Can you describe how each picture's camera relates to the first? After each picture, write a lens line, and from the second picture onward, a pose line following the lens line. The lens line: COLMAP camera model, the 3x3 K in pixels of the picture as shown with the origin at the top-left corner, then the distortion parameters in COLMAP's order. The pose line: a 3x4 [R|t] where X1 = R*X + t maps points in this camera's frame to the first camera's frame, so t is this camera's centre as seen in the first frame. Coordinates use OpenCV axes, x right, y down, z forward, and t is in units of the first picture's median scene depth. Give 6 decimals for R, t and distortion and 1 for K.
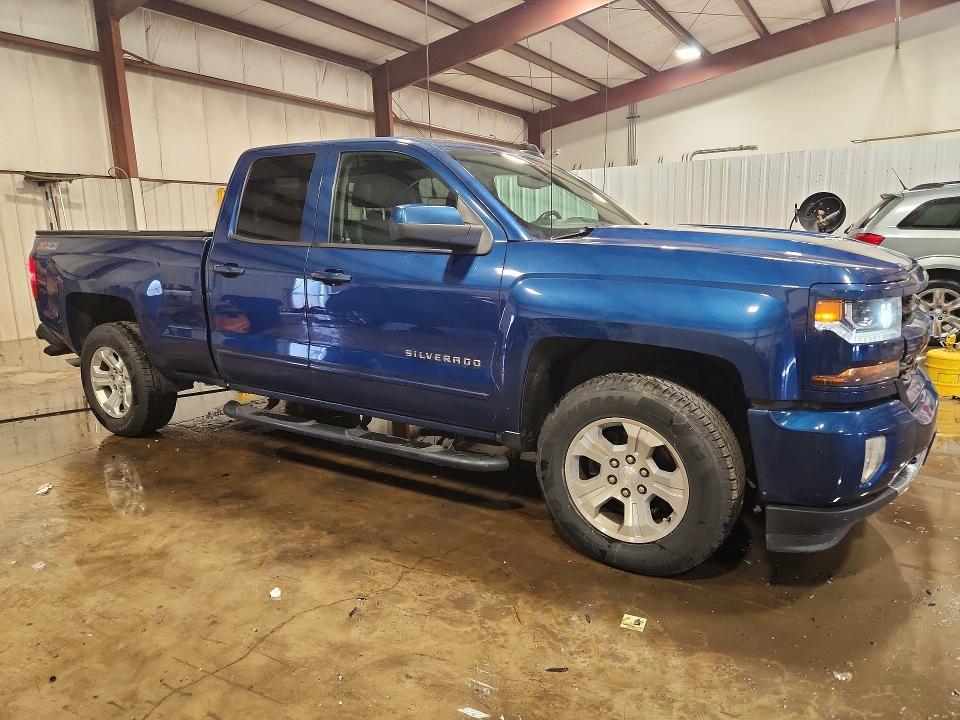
lens RADIAL K [[648.2, 0, 503.3], [0, 648.2, 360.2], [0, 0, 1]] dist [0.007632, 0.005203]
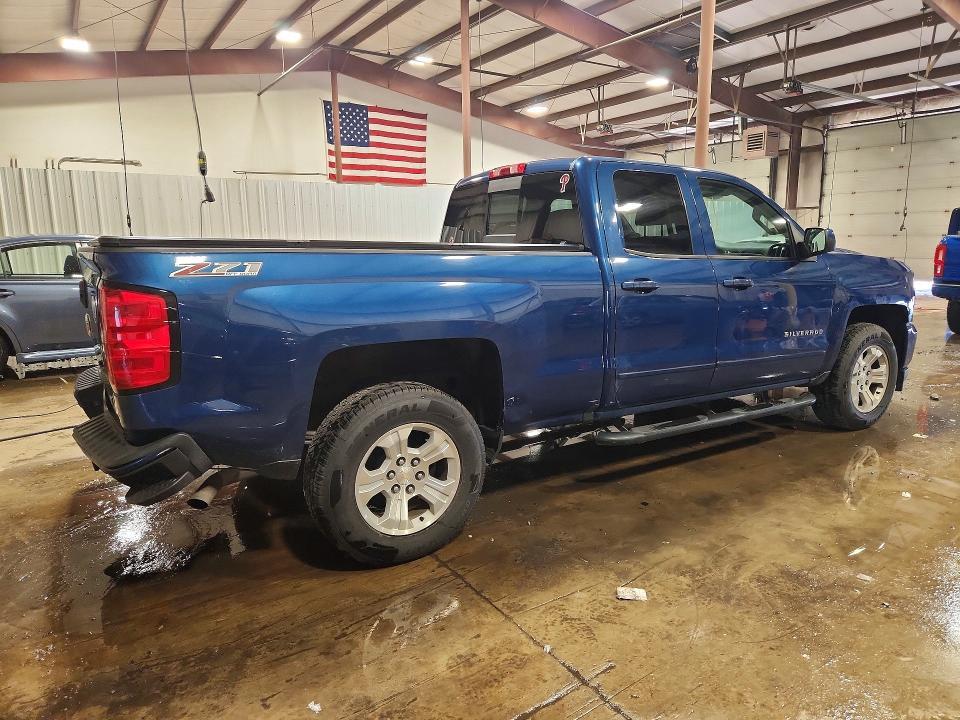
lens RADIAL K [[648.2, 0, 503.3], [0, 648.2, 360.2], [0, 0, 1]] dist [0.007632, 0.005203]
pose [[0.421675, -0.136105, 0.896474, -1.357041], [0.168322, 0.983236, 0.070104, -0.127683], [-0.890987, 0.121335, 0.437516, 0.774304]]
